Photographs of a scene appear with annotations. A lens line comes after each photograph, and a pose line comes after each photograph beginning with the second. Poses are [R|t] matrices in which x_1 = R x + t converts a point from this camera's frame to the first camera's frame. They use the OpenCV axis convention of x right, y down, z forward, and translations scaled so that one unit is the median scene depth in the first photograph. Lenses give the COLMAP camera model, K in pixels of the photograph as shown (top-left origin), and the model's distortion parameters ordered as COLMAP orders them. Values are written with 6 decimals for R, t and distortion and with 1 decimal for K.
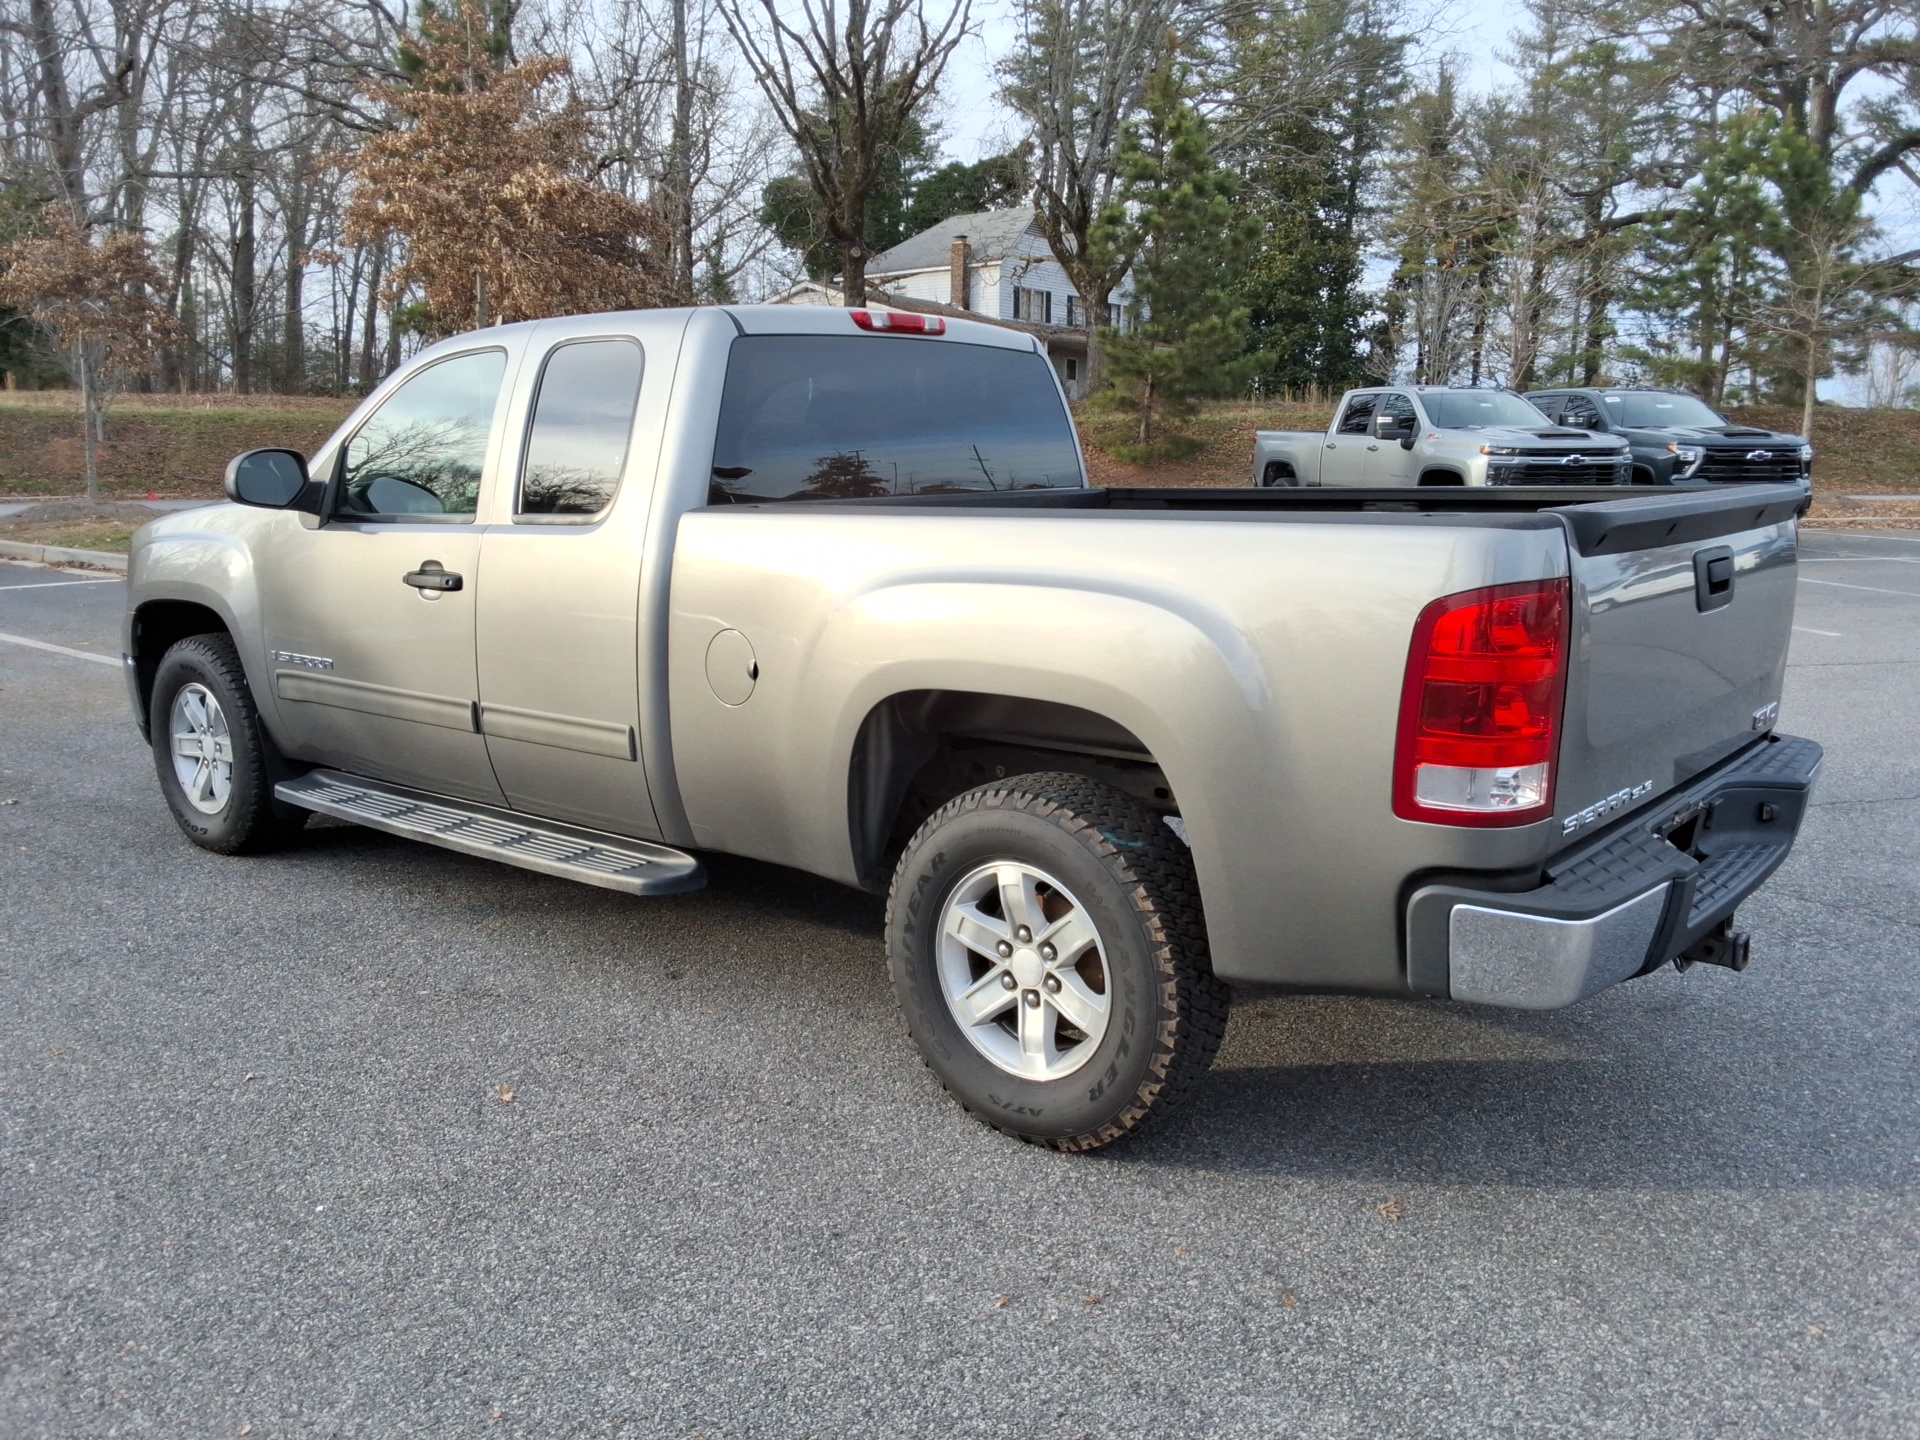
lens RADIAL K [[1526.4, 0, 963.6], [0, 1526.4, 723.1], [0, 0, 1]] dist [0.079785, -0.118641]
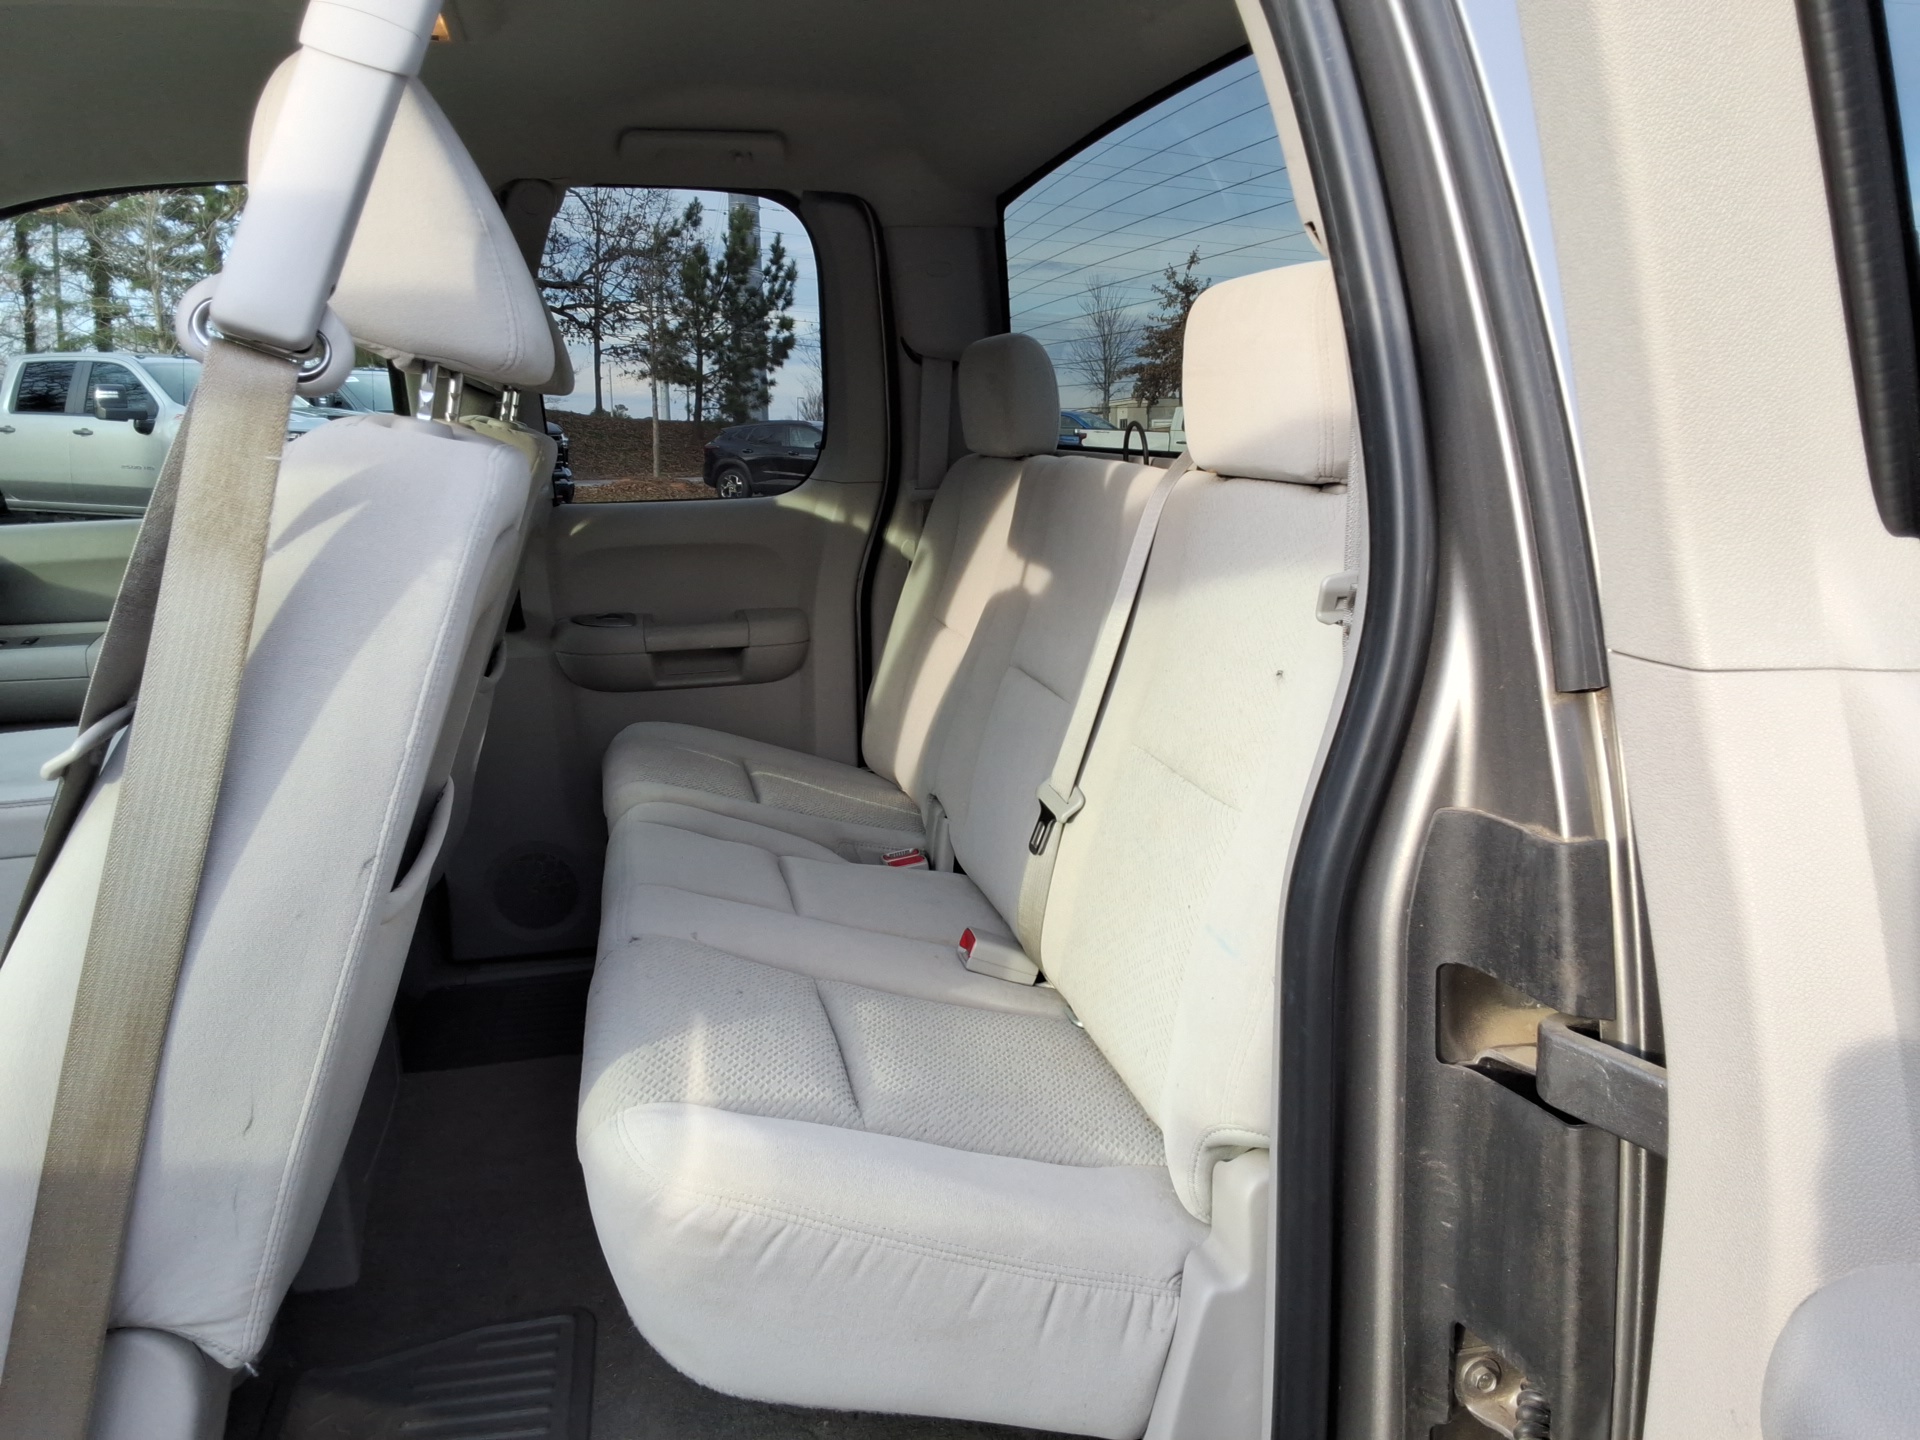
lens RADIAL K [[1526.4, 0, 966.3], [0, 1526.4, 715.9], [0, 0, 1]] dist [0.079785, -0.118641]
pose [[0.606426, -0.141750, 0.782403, -0.050213], [0.141518, 0.987512, 0.069222, -0.017615], [-0.782445, 0.068747, 0.618913, 0.109662]]
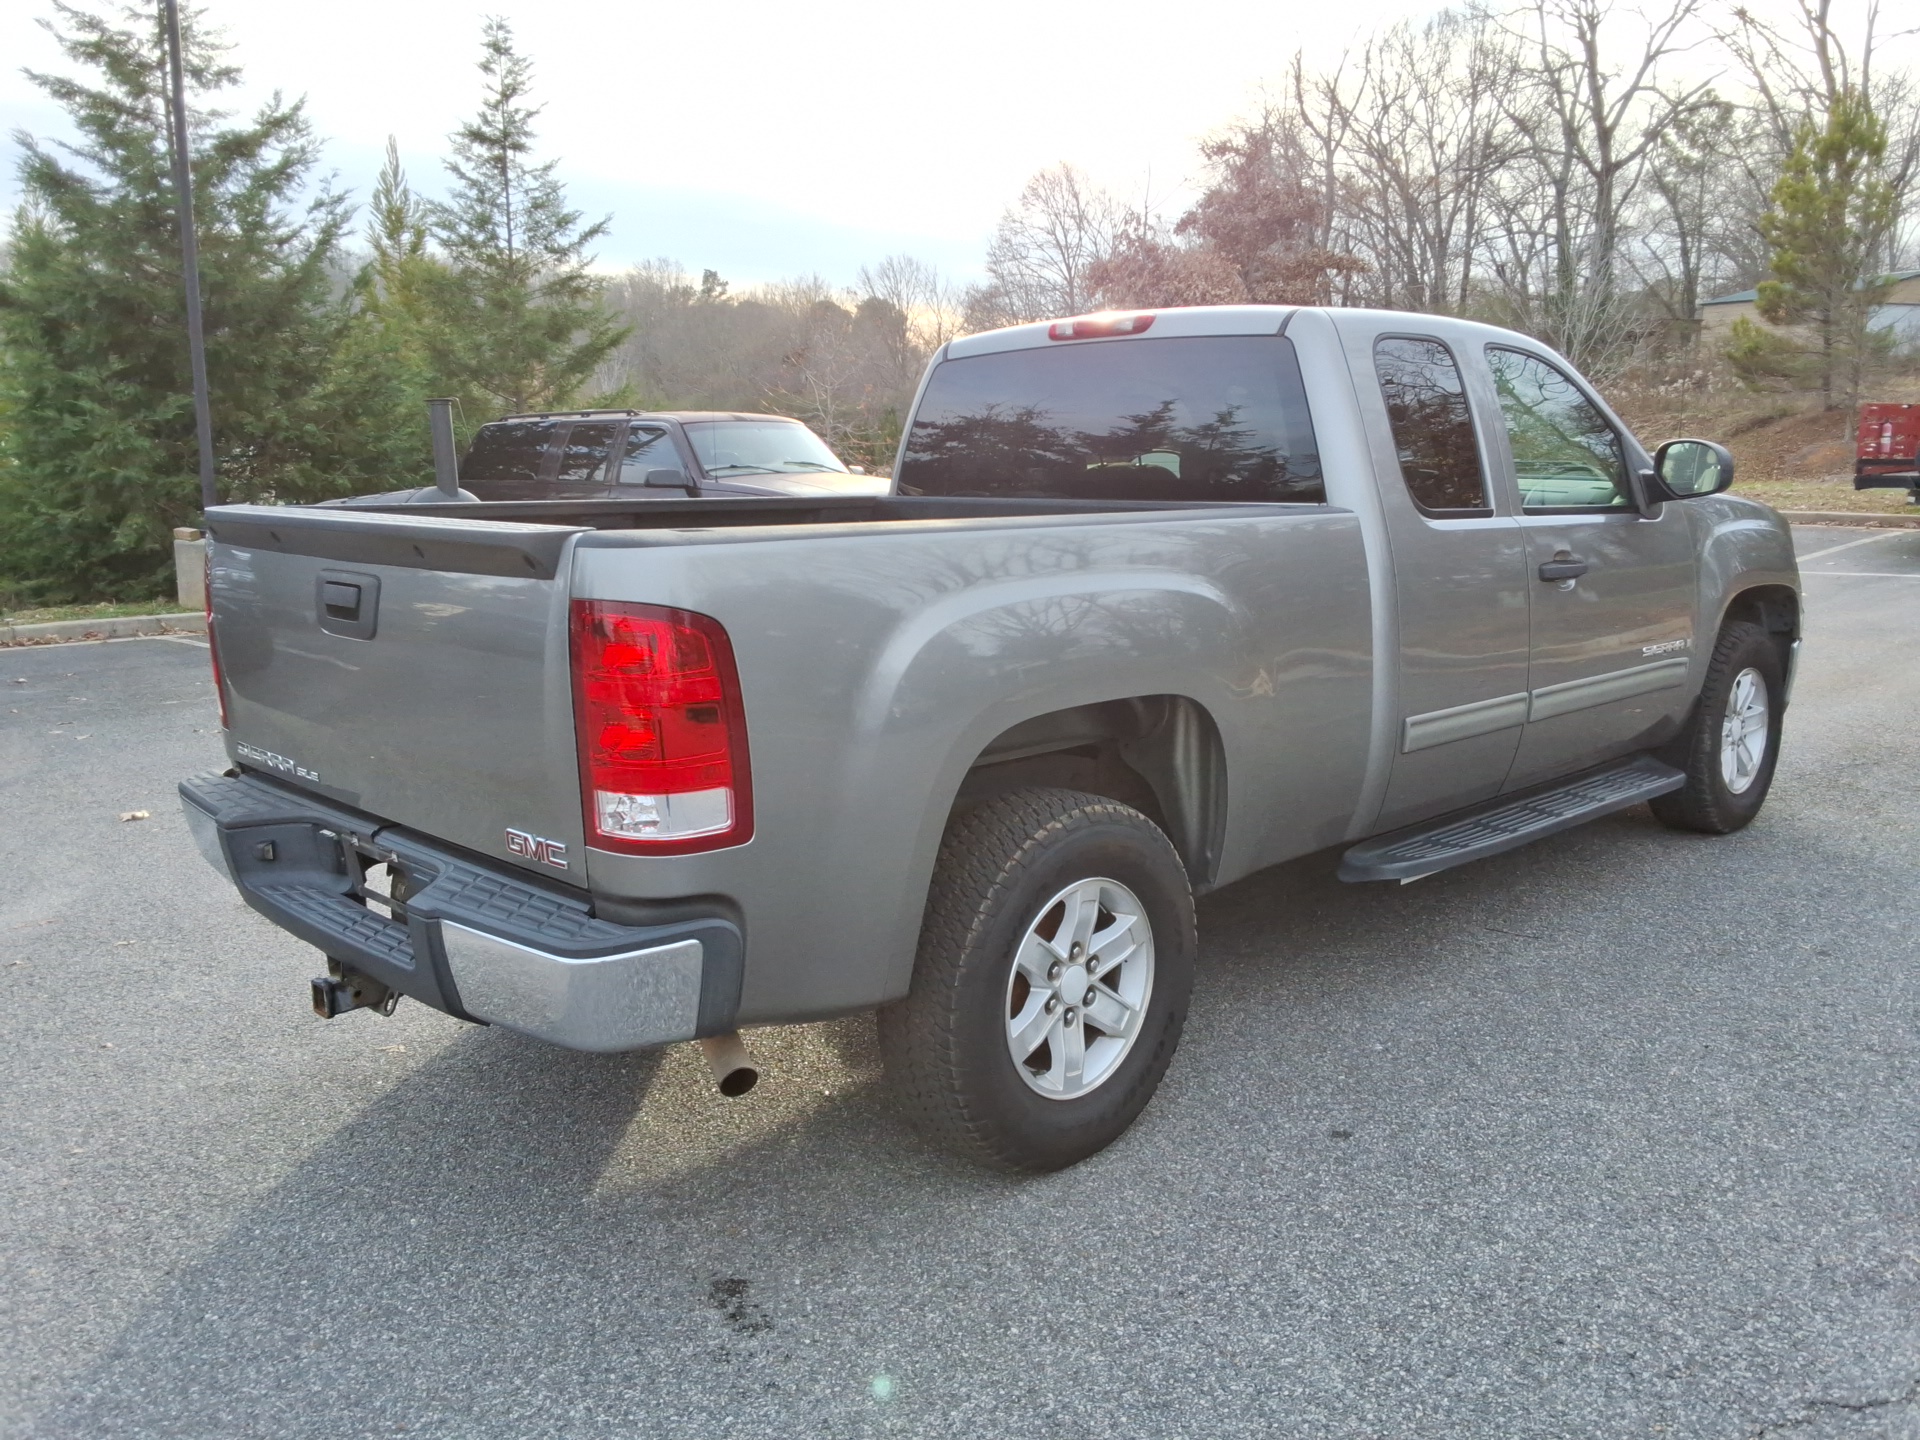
lens RADIAL K [[1526.4, 0, 976.9], [0, 1526.4, 717.4], [0, 0, 1]] dist [0.079785, -0.118641]
pose [[-0.096312, 0.175507, -0.979756, 0.132259], [-0.165855, 0.967741, 0.189658, -0.025505], [0.981436, 0.180763, -0.064097, 0.138233]]
